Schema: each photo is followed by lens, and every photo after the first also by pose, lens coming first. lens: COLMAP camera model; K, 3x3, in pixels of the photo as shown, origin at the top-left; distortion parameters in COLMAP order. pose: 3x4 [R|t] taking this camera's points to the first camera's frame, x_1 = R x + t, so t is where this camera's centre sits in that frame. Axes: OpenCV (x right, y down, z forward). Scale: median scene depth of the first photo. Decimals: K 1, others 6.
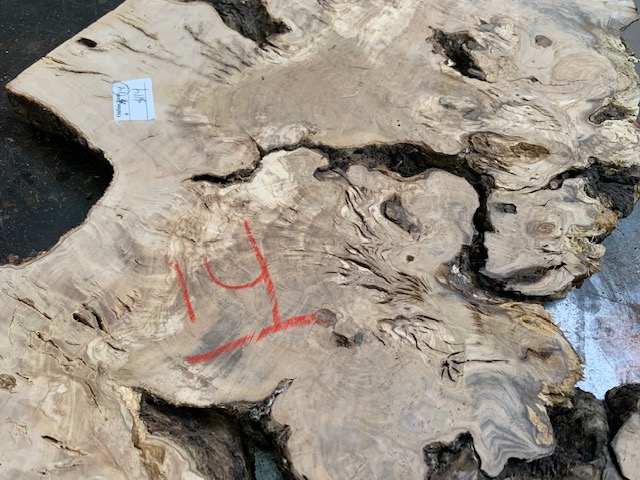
lens RADIAL K [[494.8, 0, 319.8], [0, 494.8, 240.1], [0, 0, 1]] dist [-0.012102, 0.001110]
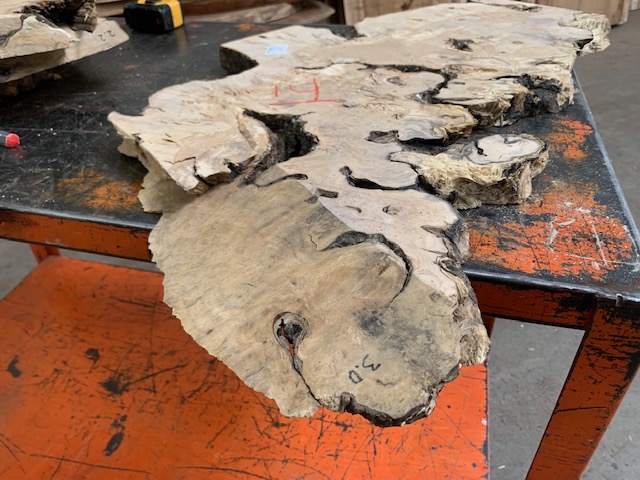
lens RADIAL K [[494.8, 0, 318.0], [0, 494.8, 235.5], [0, 0, 1]] dist [-0.012102, 0.001110]
pose [[0.951191, 0.105404, -0.290046, 0.508577], [-0.208529, 0.912358, -0.352304, 1.253199], [0.227491, 0.395591, 0.889806, -0.497433]]
